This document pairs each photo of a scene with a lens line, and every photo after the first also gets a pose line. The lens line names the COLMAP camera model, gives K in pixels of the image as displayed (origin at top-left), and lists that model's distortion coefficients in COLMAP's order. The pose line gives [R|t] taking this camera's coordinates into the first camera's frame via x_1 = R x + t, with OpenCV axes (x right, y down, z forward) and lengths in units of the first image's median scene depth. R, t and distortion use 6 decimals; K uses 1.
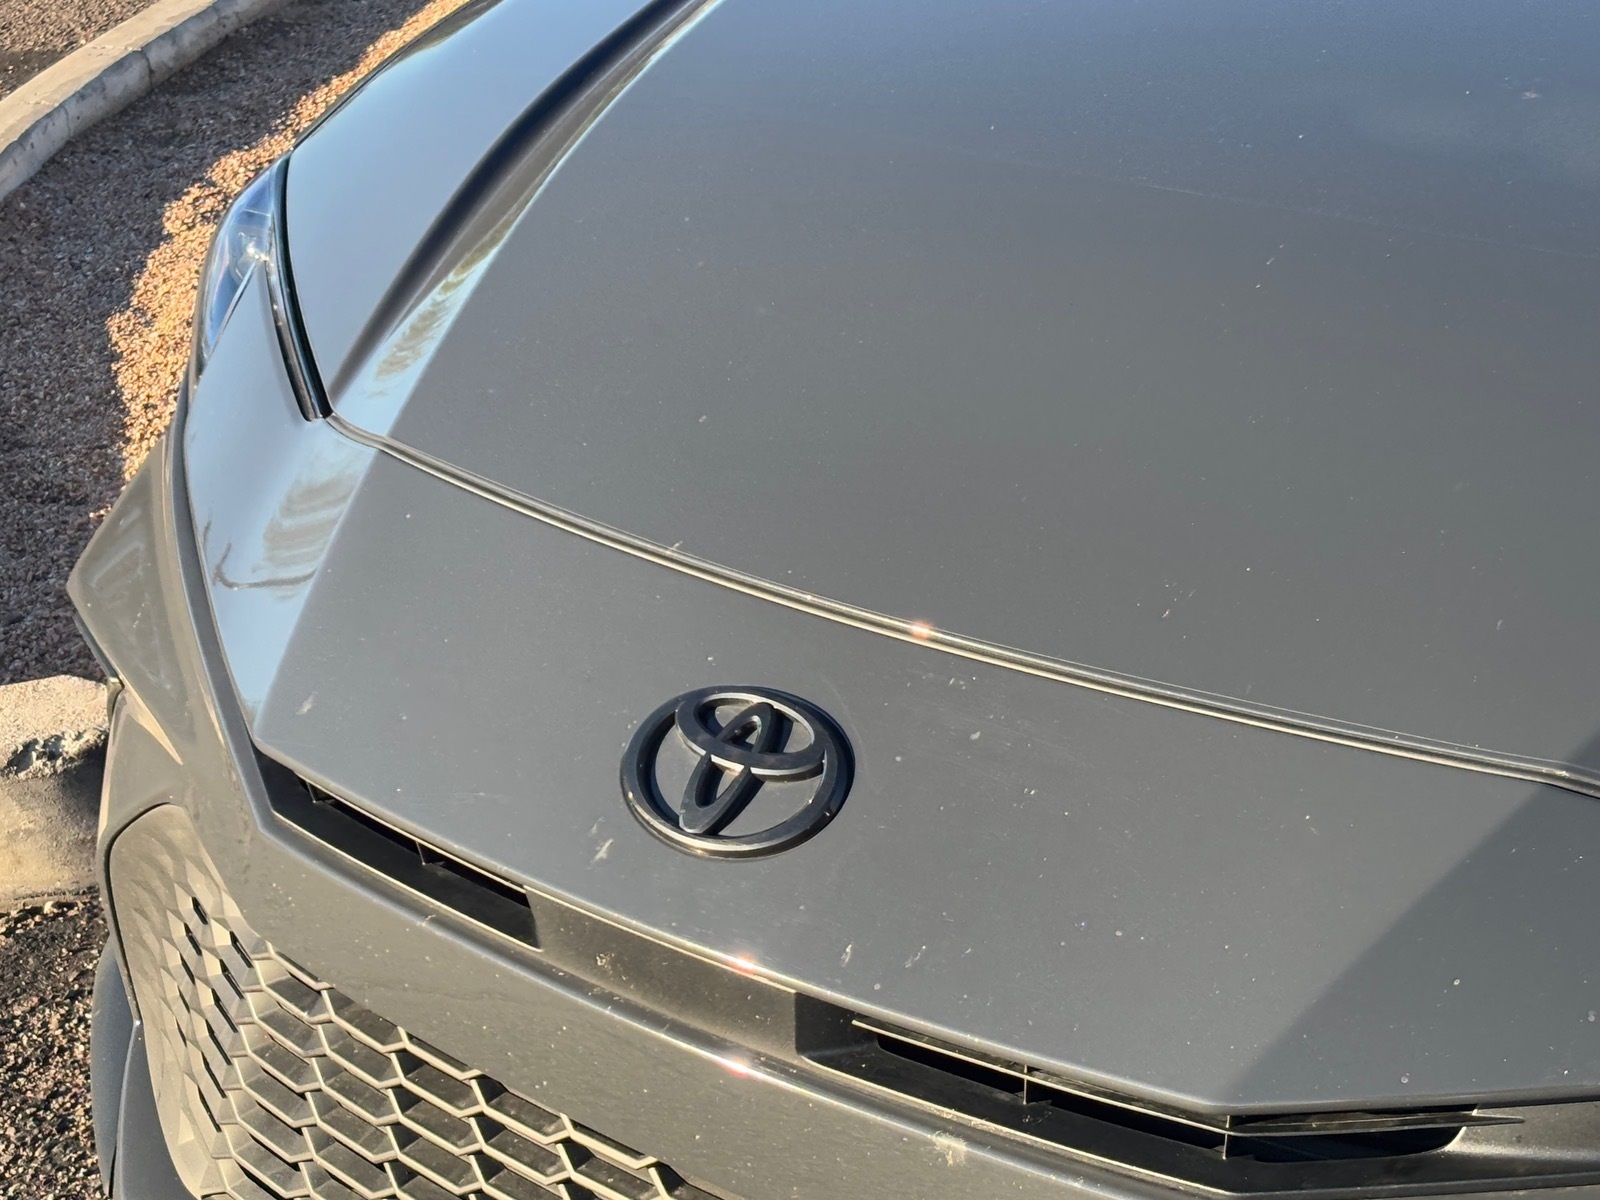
lens RADIAL K [[3317.8, 0, 800.0], [0, 3317.8, 600.0], [0, 0, 1]] dist [0.046919, 0.342908]
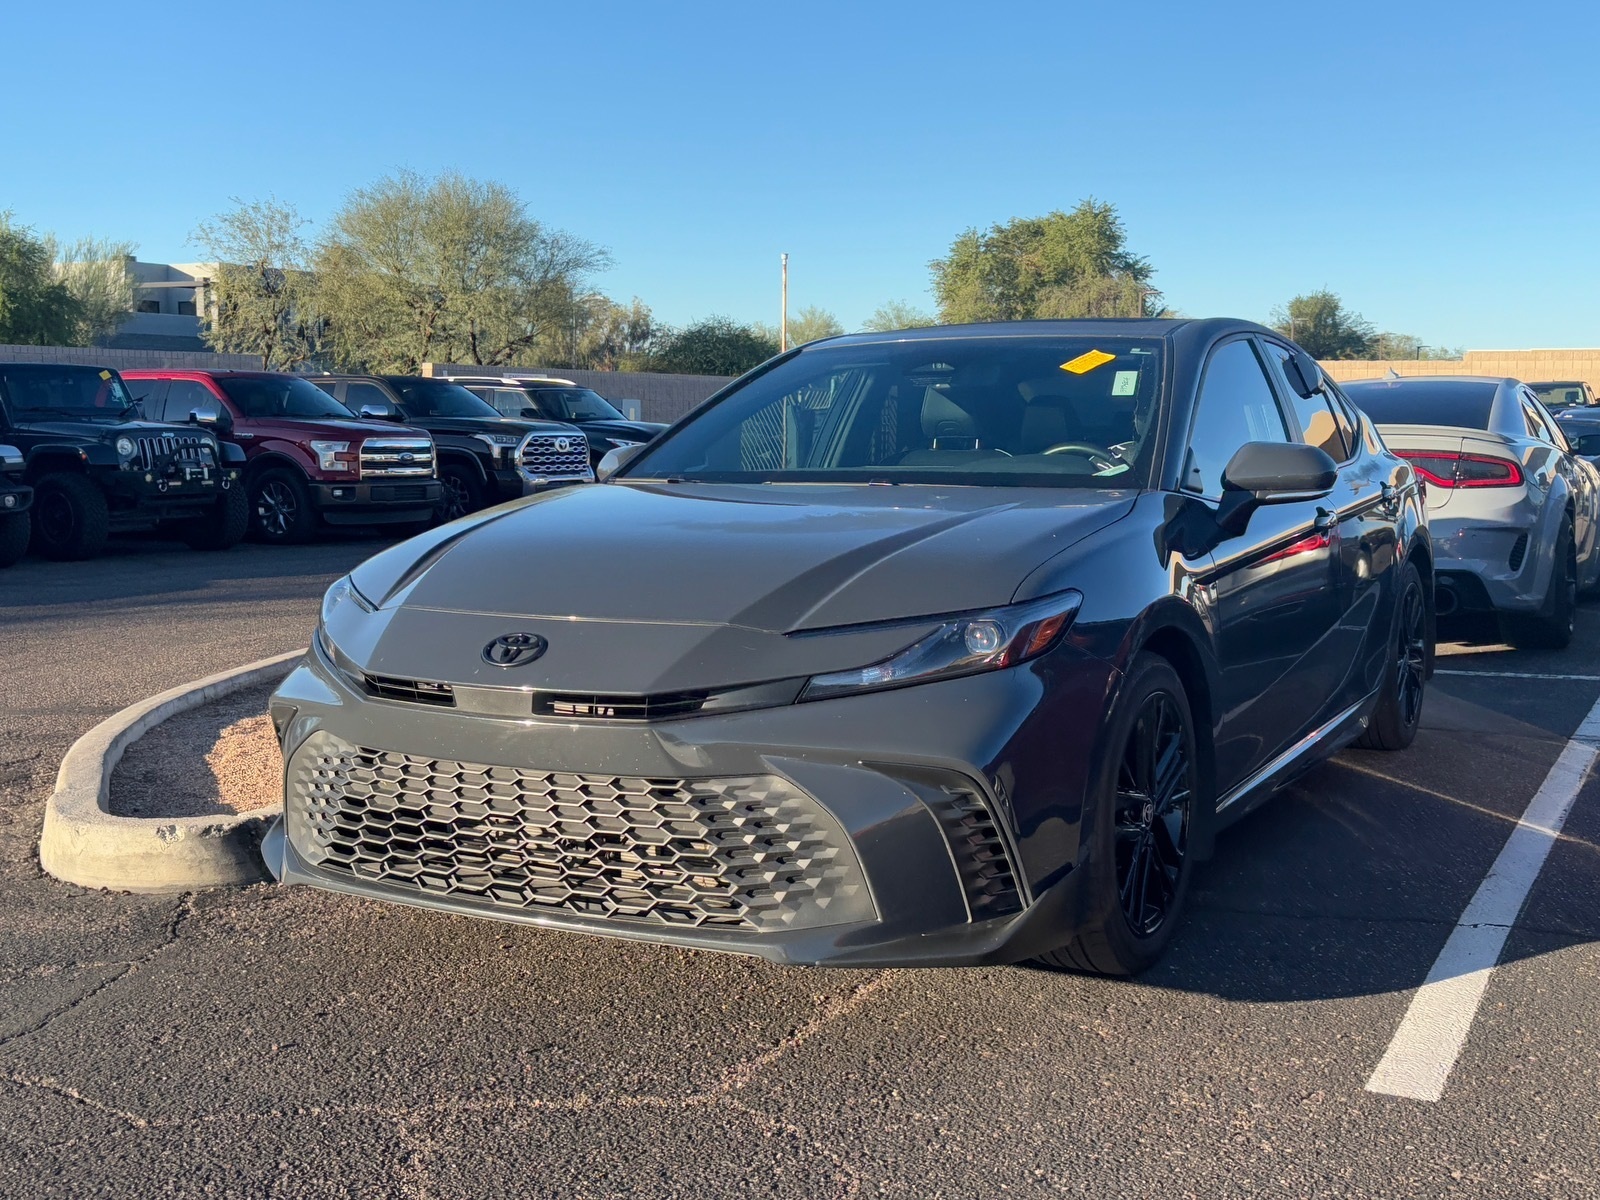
lens RADIAL K [[1715.0, 0, 800.0], [0, 1715.0, 600.0], [0, 0, 1]] dist [-0.001031, -0.002899]
pose [[0.978407, 0.040915, 0.202599, -0.065249], [0.027351, 0.945963, -0.323120, 0.417370], [-0.204872, 0.321684, 0.924417, -0.563160]]
